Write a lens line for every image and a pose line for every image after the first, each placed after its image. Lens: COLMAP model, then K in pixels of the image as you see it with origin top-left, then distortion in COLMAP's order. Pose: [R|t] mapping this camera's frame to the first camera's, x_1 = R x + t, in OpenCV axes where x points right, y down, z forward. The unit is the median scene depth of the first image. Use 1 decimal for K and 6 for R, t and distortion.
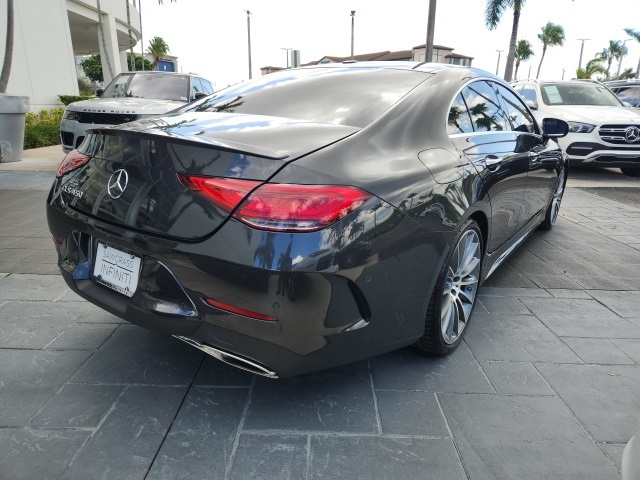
lens RADIAL K [[430.4, 0, 320.0], [0, 430.4, 240.0], [0, 0, 1]] dist [0.062097, -0.055554]
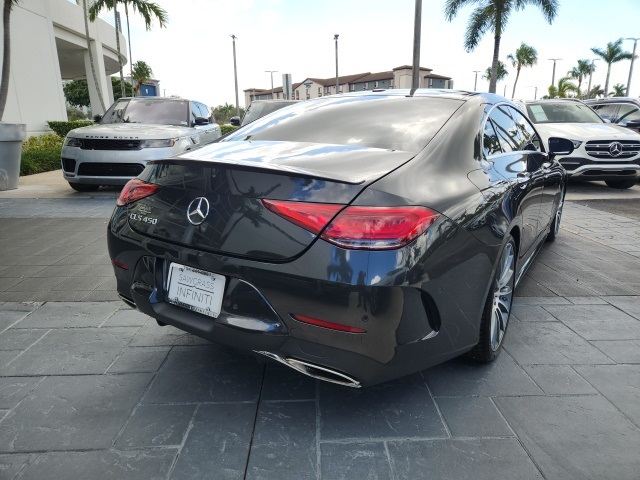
lens RADIAL K [[434.9, 0, 320.6], [0, 434.9, 240.2], [0, 0, 1]] dist [0.060418, -0.053243]
pose [[0.998113, -0.031857, 0.052496, -0.157692], [0.034034, 0.998575, -0.041116, -0.002012], [-0.051111, 0.042825, 0.997774, -0.059486]]
